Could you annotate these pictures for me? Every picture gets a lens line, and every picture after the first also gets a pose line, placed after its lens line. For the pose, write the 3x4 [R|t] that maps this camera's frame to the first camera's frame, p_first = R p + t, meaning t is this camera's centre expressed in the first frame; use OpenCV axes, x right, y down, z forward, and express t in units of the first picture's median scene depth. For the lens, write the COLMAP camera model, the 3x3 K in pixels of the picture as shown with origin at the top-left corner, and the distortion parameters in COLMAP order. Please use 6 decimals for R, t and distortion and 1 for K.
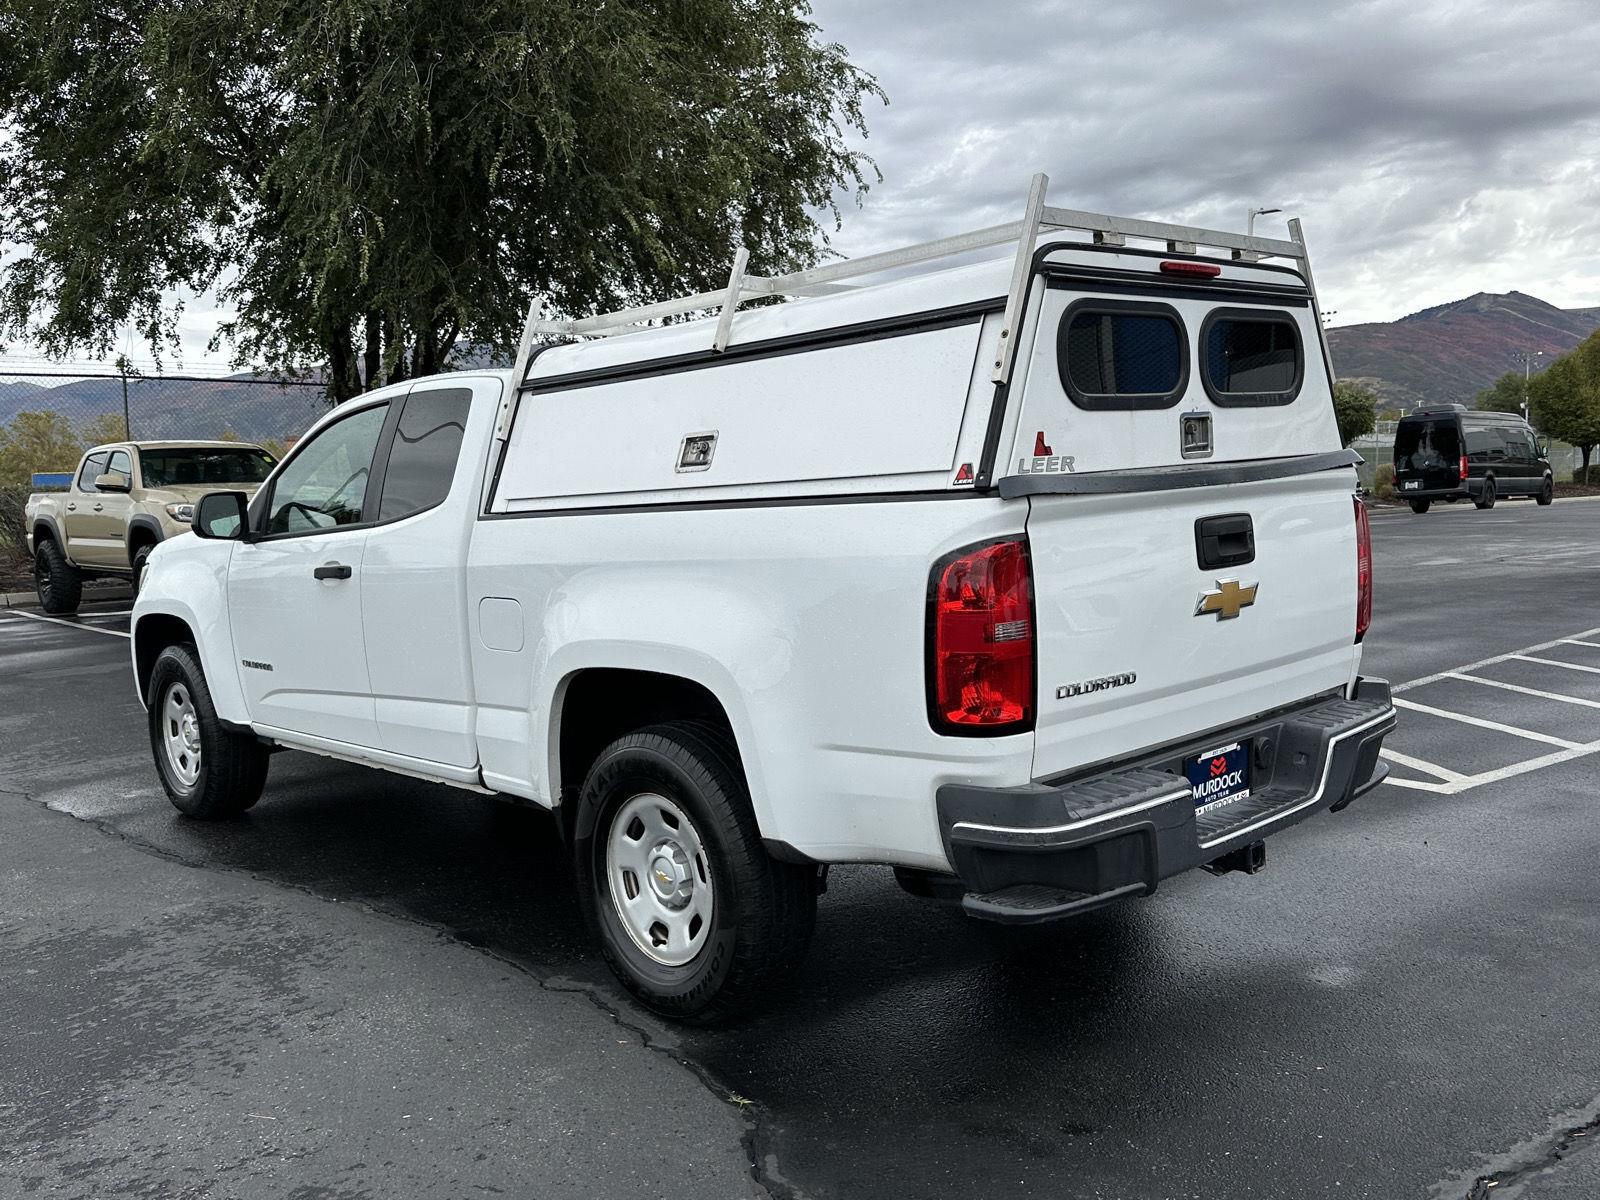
lens RADIAL K [[1394.0, 0, 816.2], [0, 1394.0, 597.0], [0, 0, 1]] dist [0.144367, -0.251252]
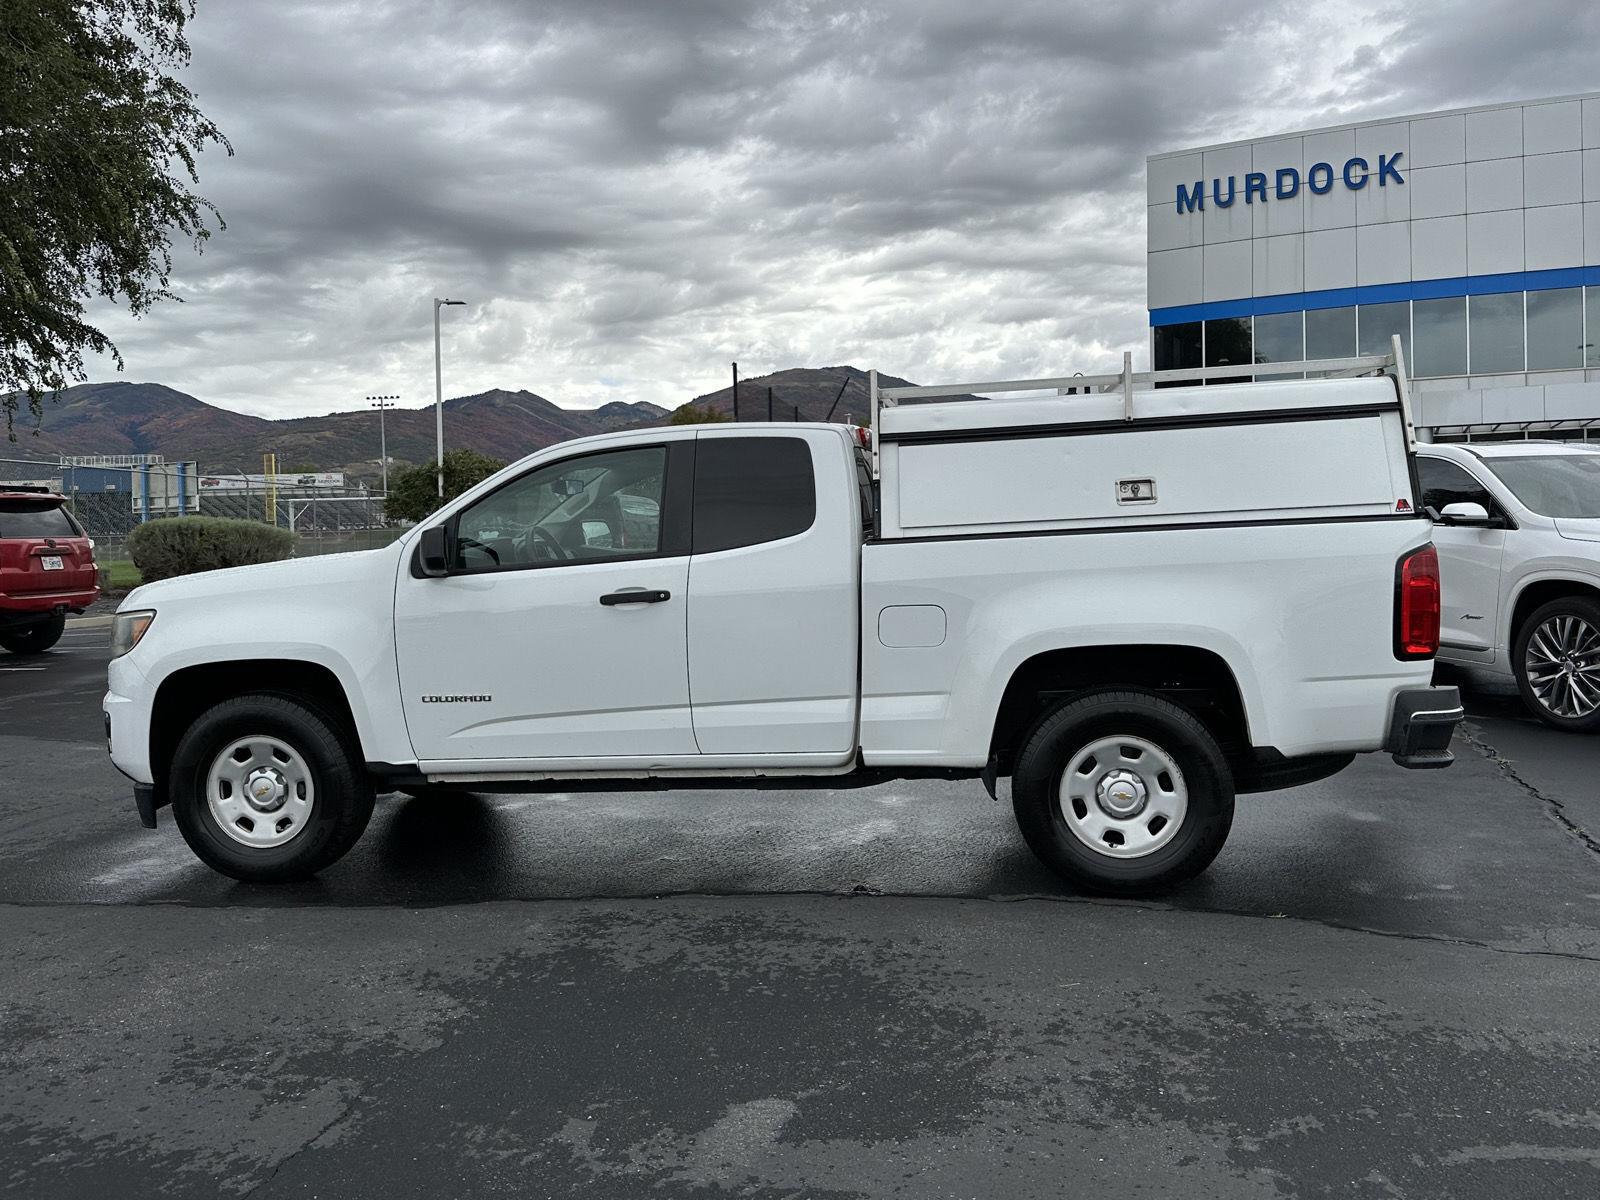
lens RADIAL K [[1362.6, 0, 841.5], [0, 1362.6, 569.9], [0, 0, 1]] dist [0.090203, 0.001280]
pose [[0.781749, -0.005549, 0.623569, -1.242047], [0.050449, 0.997246, -0.054372, 0.038722], [-0.621549, 0.073963, 0.779875, 0.104017]]
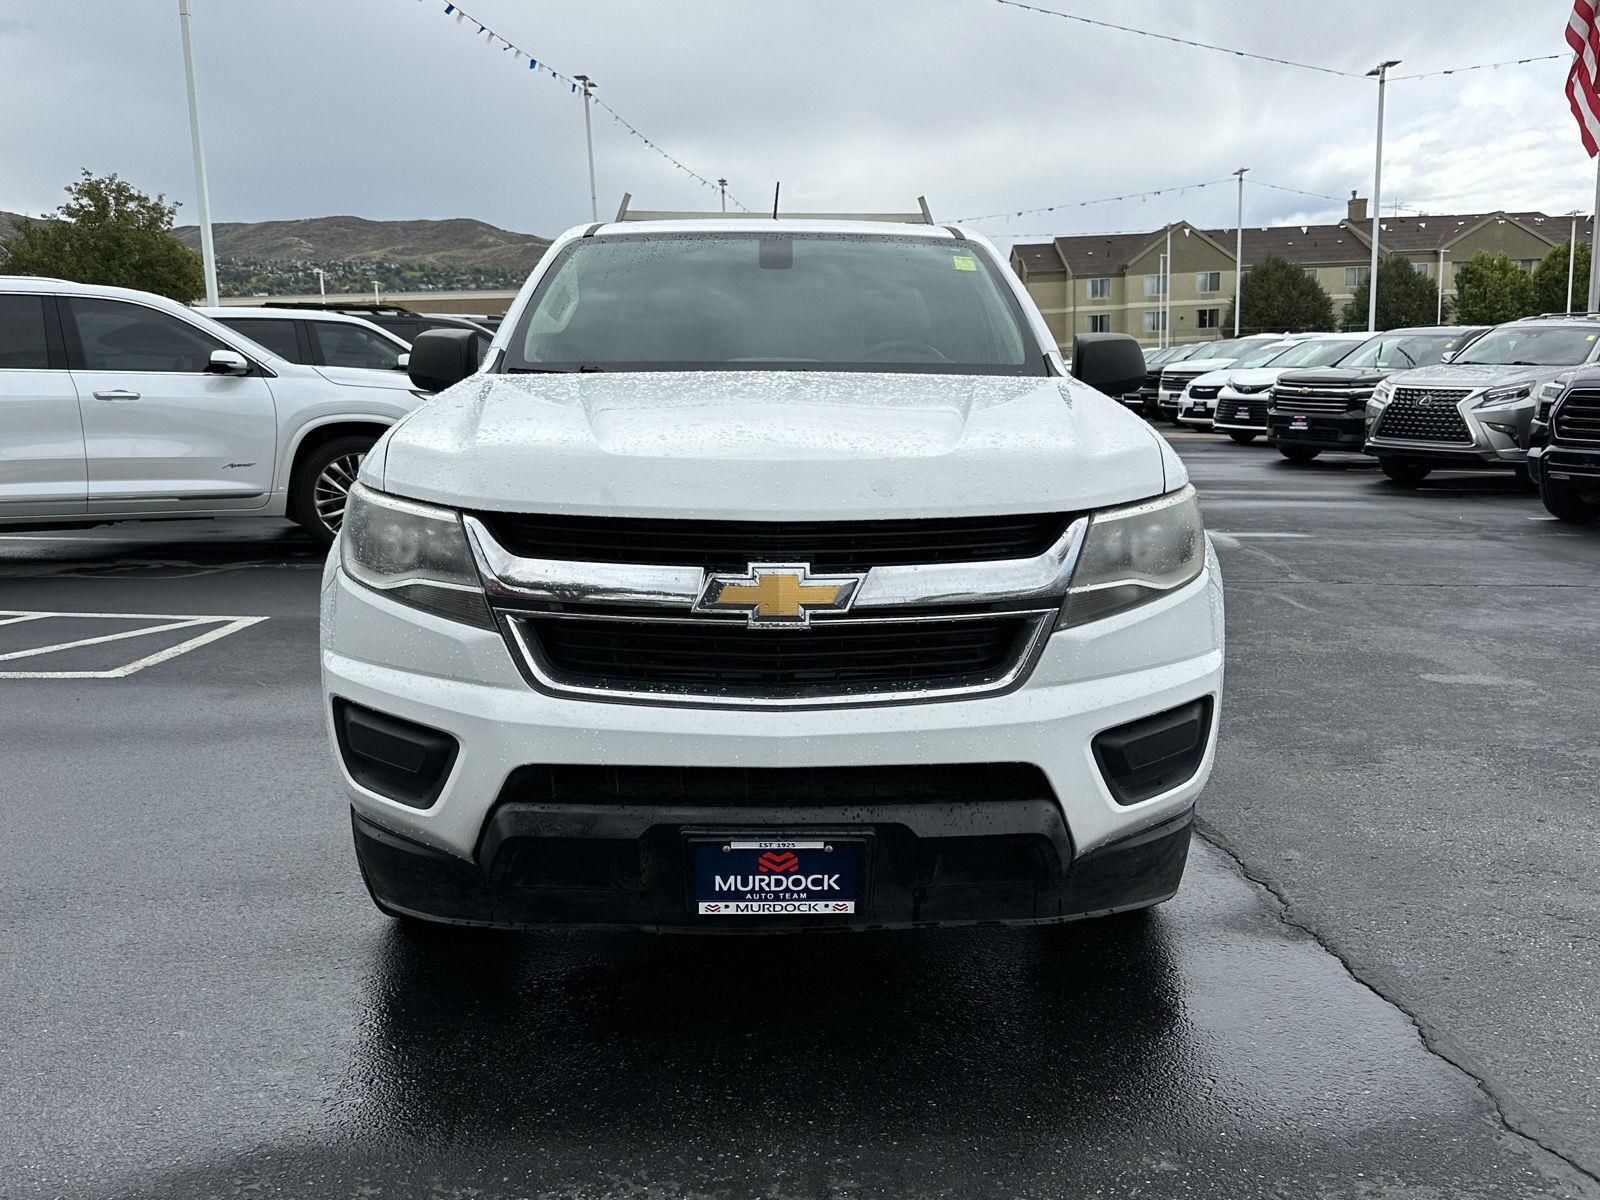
lens RADIAL K [[1386.7, 0, 805.5], [0, 1386.7, 598.5], [0, 0, 1]] dist [0.101523, -0.173570]
pose [[-0.747513, -0.071719, 0.660364, -1.252951], [0.092919, 0.973089, 0.210864, -0.168716], [-0.657716, 0.218983, -0.720733, 2.615118]]
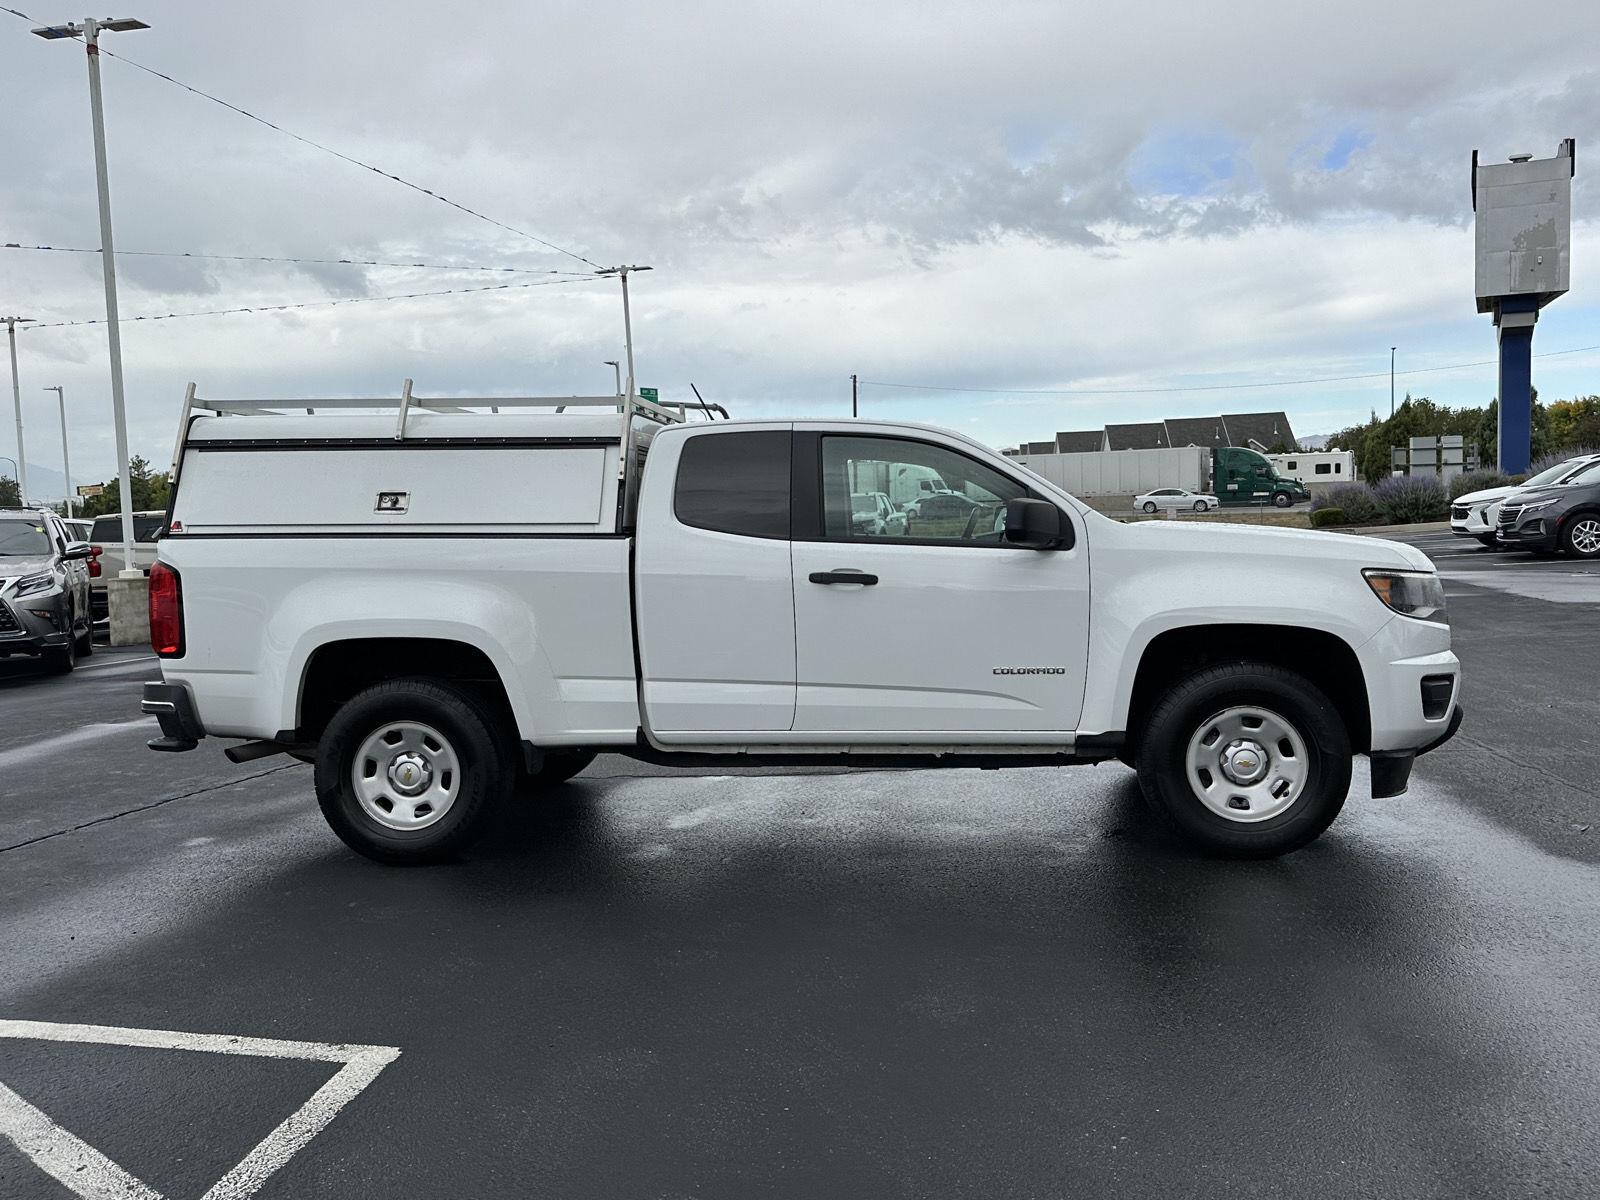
lens RADIAL K [[1394.0, 0, 816.2], [0, 1394.0, 597.0], [0, 0, 1]] dist [0.144367, -0.251252]
pose [[-0.741366, 0.098376, -0.663851, 0.977591], [-0.001998, 0.988869, 0.148772, -0.290117], [0.671098, 0.111621, -0.732918, 2.914897]]
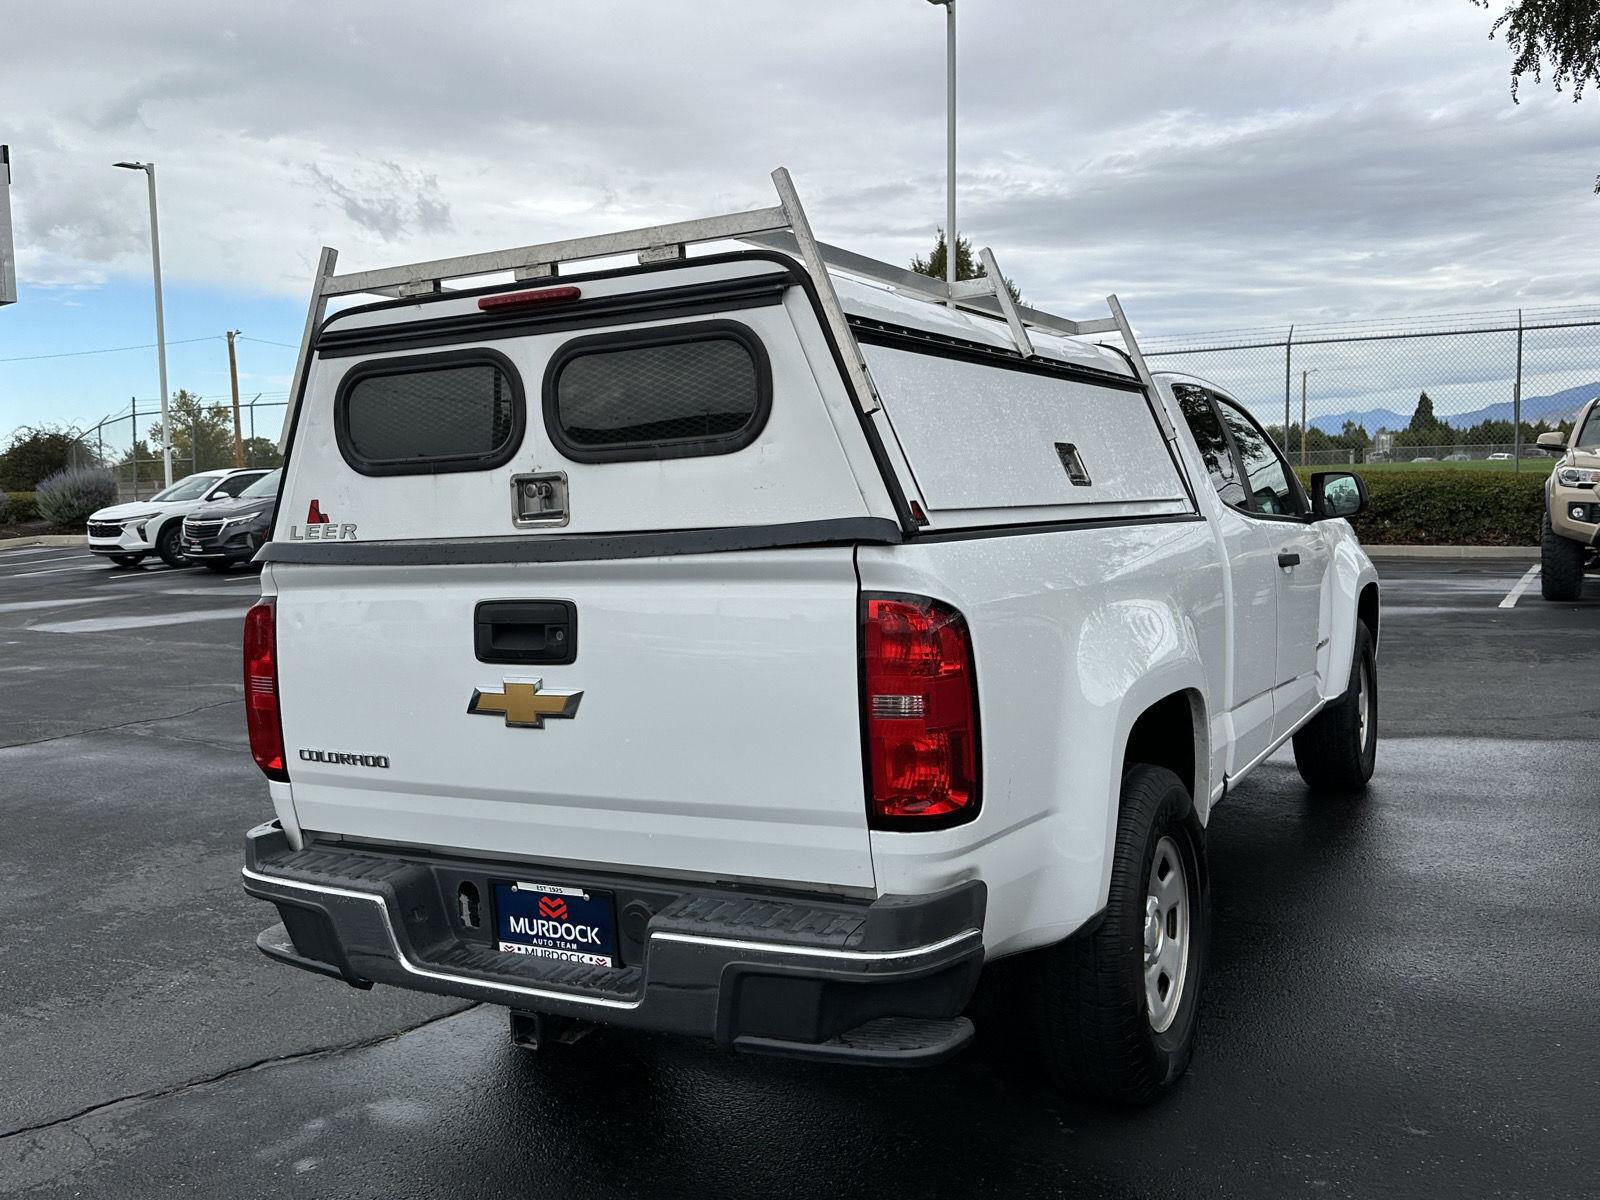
lens RADIAL K [[1400.0, 0, 806.7], [0, 1400.0, 576.7], [0, 0, 1]] dist [0.084833, -0.141457]
pose [[0.293810, 0.092654, -0.951363, 1.081176], [-0.056478, 0.995235, 0.079485, -0.141753], [0.954194, 0.030377, 0.297643, 0.893796]]
